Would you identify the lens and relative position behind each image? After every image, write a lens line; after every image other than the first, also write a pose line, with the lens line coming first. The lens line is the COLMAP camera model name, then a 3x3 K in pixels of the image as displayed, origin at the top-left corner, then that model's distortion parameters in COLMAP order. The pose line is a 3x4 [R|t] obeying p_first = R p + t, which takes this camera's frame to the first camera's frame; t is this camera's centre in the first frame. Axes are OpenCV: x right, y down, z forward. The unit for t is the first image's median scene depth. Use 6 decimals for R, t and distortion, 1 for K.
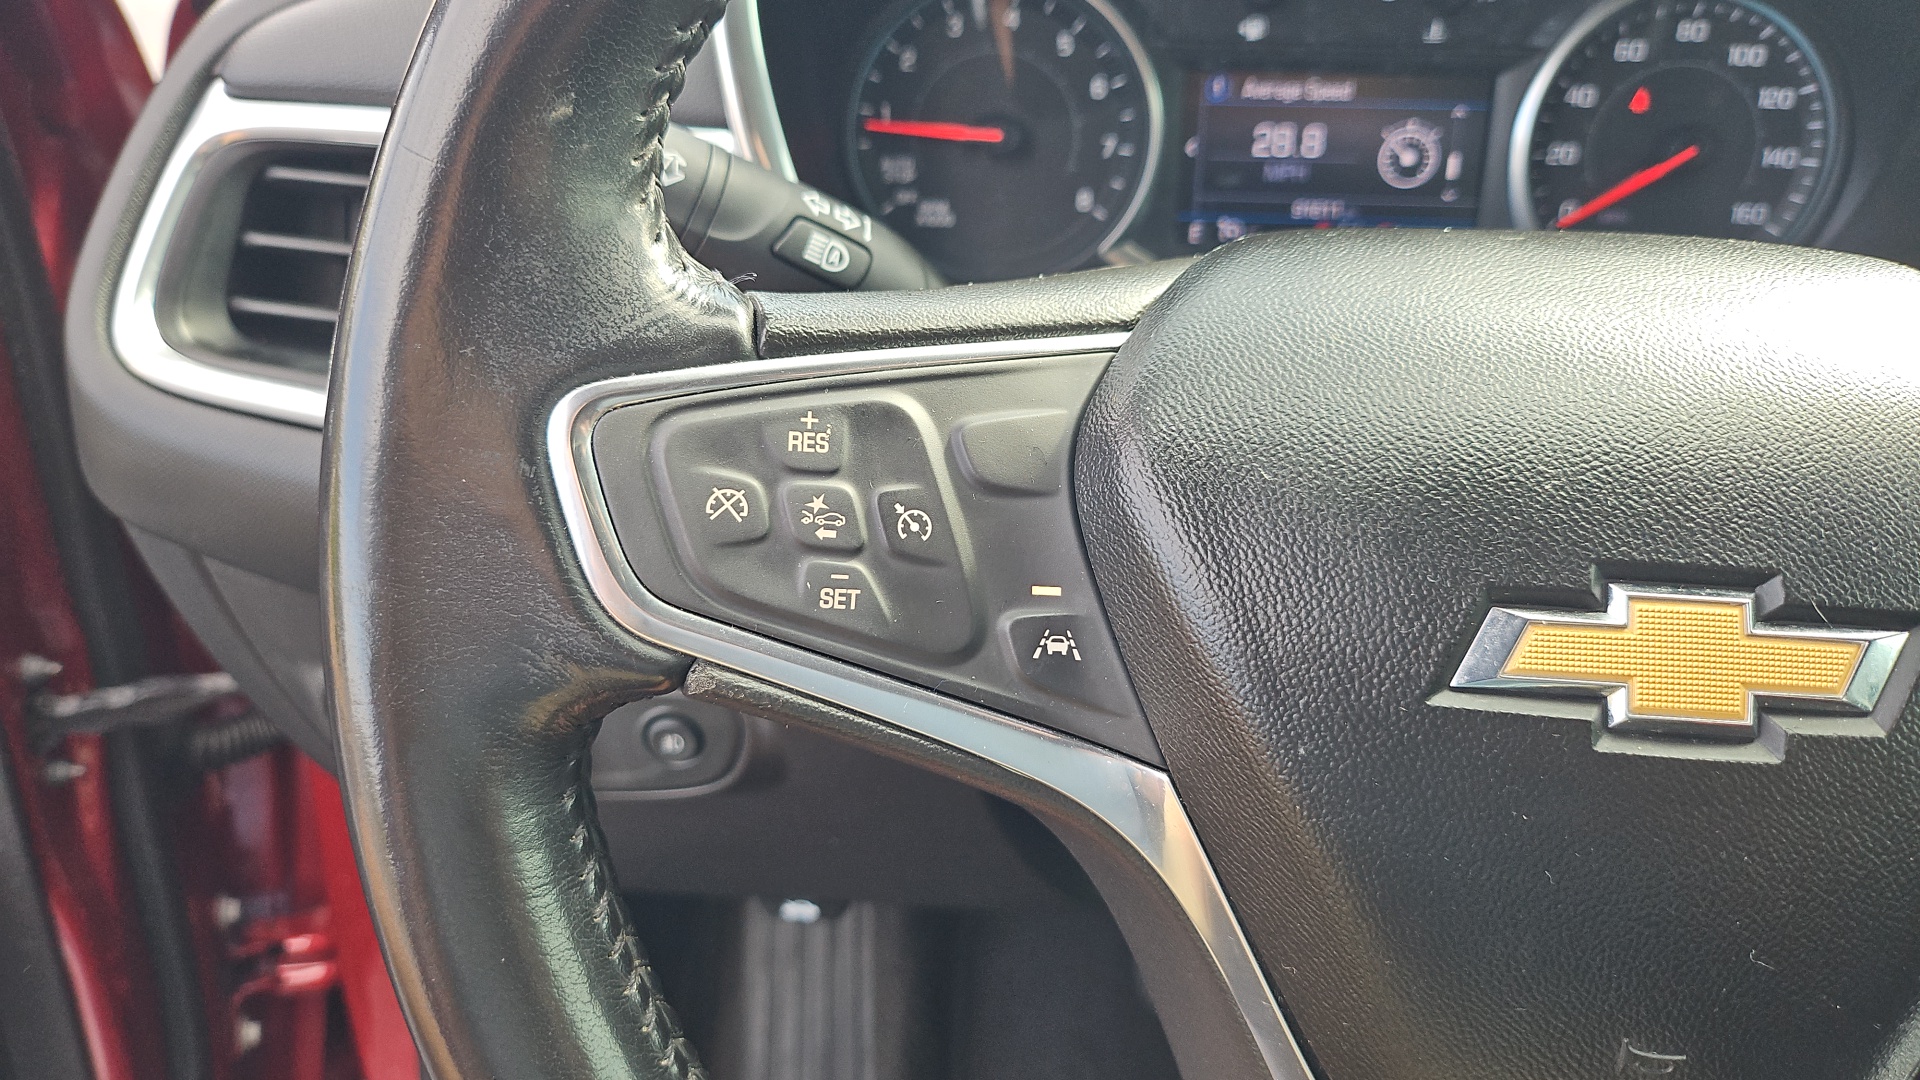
lens RADIAL K [[1375.0, 0, 991.4], [0, 1375.0, 487.6], [0, 0, 1]] dist [-0.001414, -0.003816]
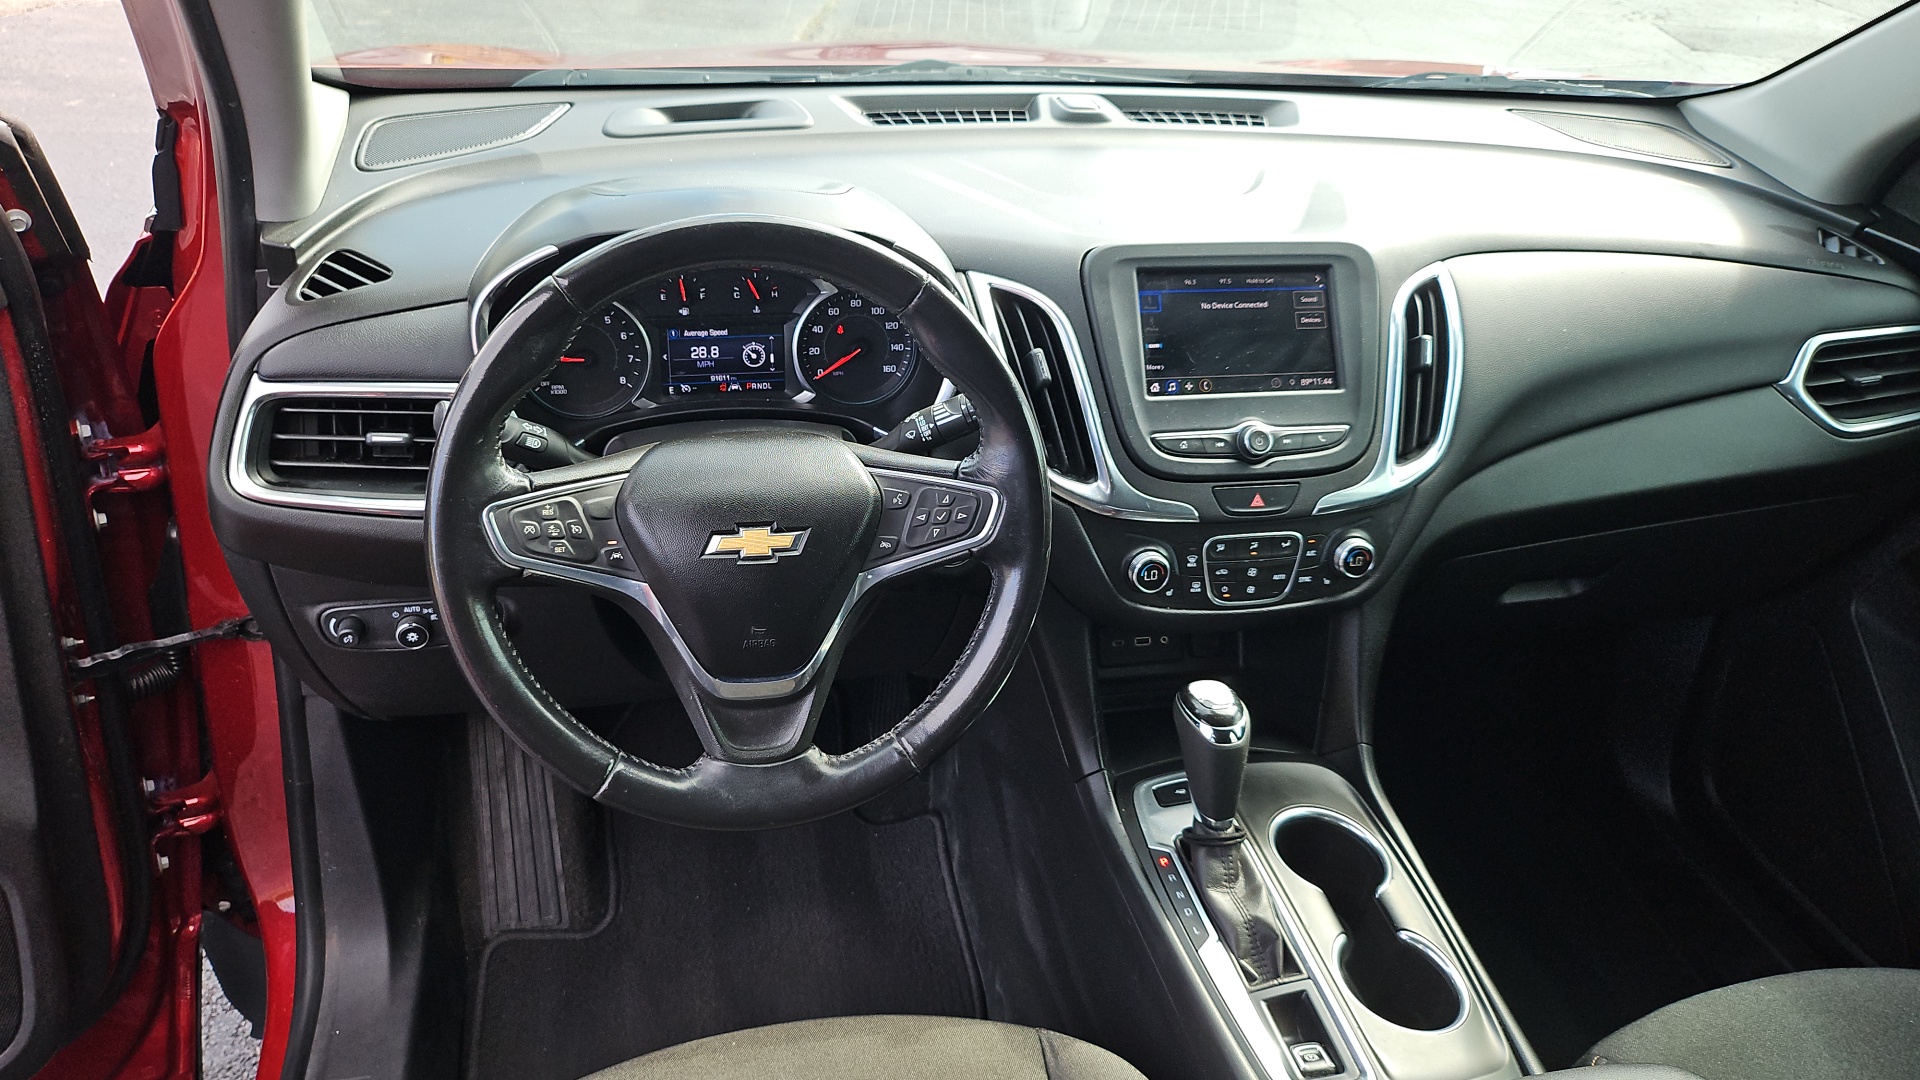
lens RADIAL K [[1293.5, 0, 957.5], [0, 1293.5, 508.3], [0, 0, 1]] dist [0.002999, 0.000705]
pose [[0.958871, -0.098335, 0.266265, 0.005591], [0.083338, 0.994261, 0.067077, -0.106656], [-0.271333, -0.042128, 0.961563, -1.603629]]
